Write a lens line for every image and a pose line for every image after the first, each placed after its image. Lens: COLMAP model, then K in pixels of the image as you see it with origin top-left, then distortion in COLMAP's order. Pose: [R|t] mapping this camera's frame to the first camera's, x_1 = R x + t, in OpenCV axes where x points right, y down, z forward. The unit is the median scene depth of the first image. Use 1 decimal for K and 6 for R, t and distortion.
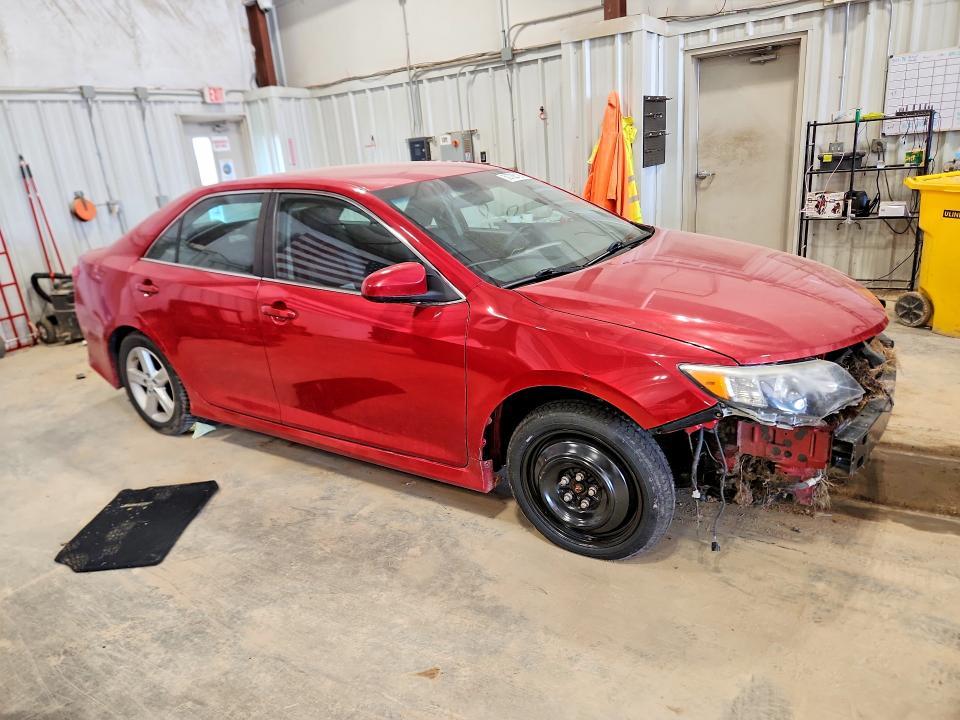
lens RADIAL K [[631.9, 0, 476.4], [0, 631.9, 360.4], [0, 0, 1]] dist [0.051122, -0.037965]
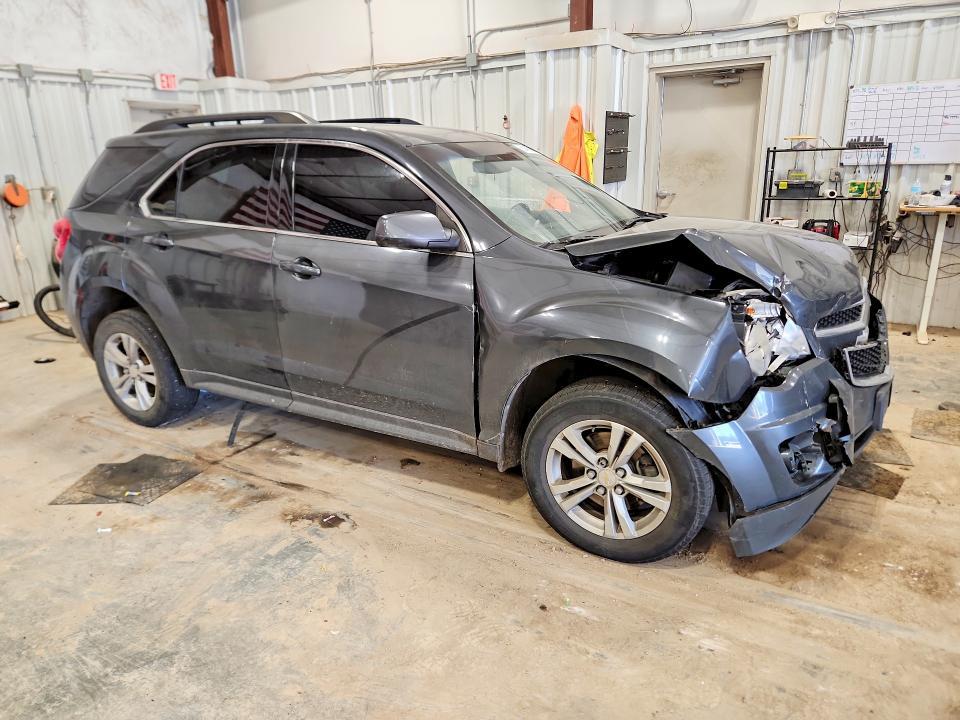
lens RADIAL K [[631.9, 0, 471.3], [0, 631.9, 355.3], [0, 0, 1]] dist [0.051122, -0.037965]
pose [[0.997883, 0.041670, 0.049932, 0.017784], [-0.041014, 0.999059, -0.014086, -0.014066], [-0.050472, 0.012008, 0.998653, 0.029835]]
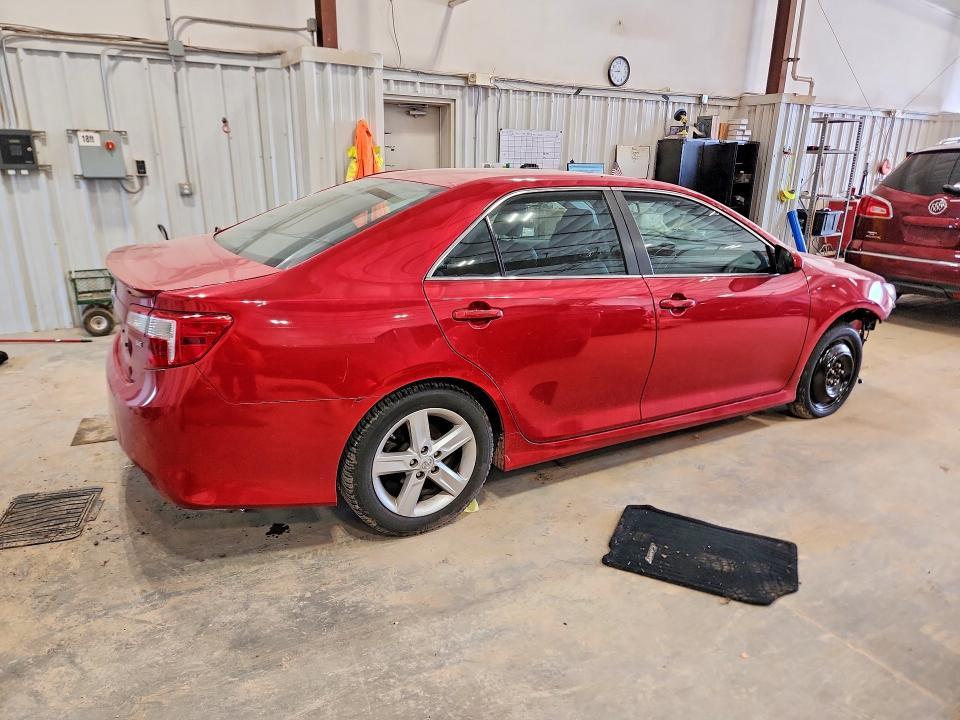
lens RADIAL K [[631.9, 0, 476.0], [0, 631.9, 357.9], [0, 0, 1]] dist [0.051122, -0.037965]
pose [[0.450937, -0.170149, 0.876188, -0.612092], [0.231640, 0.970336, 0.069217, -0.059757], [-0.861974, 0.171748, 0.476974, 0.355712]]
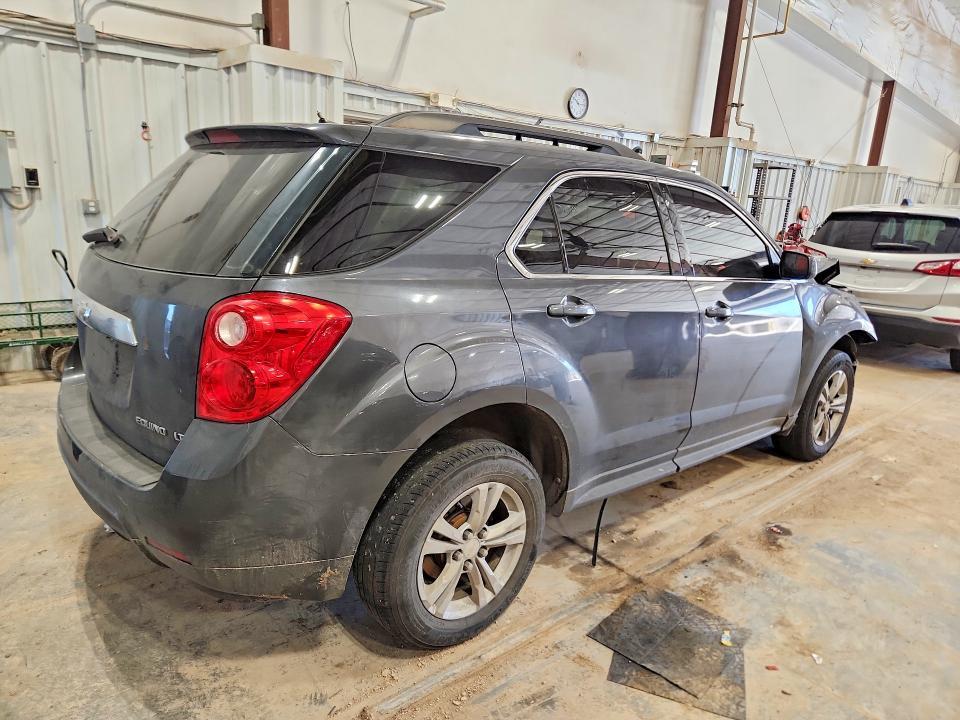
lens RADIAL K [[631.9, 0, 484.5], [0, 631.9, 365.5], [0, 0, 1]] dist [0.051122, -0.037965]
pose [[0.297367, -0.143659, 0.943893, -0.544249], [0.219909, 0.972340, 0.078708, -0.109555], [-0.929093, 0.184165, 0.320734, 0.489328]]
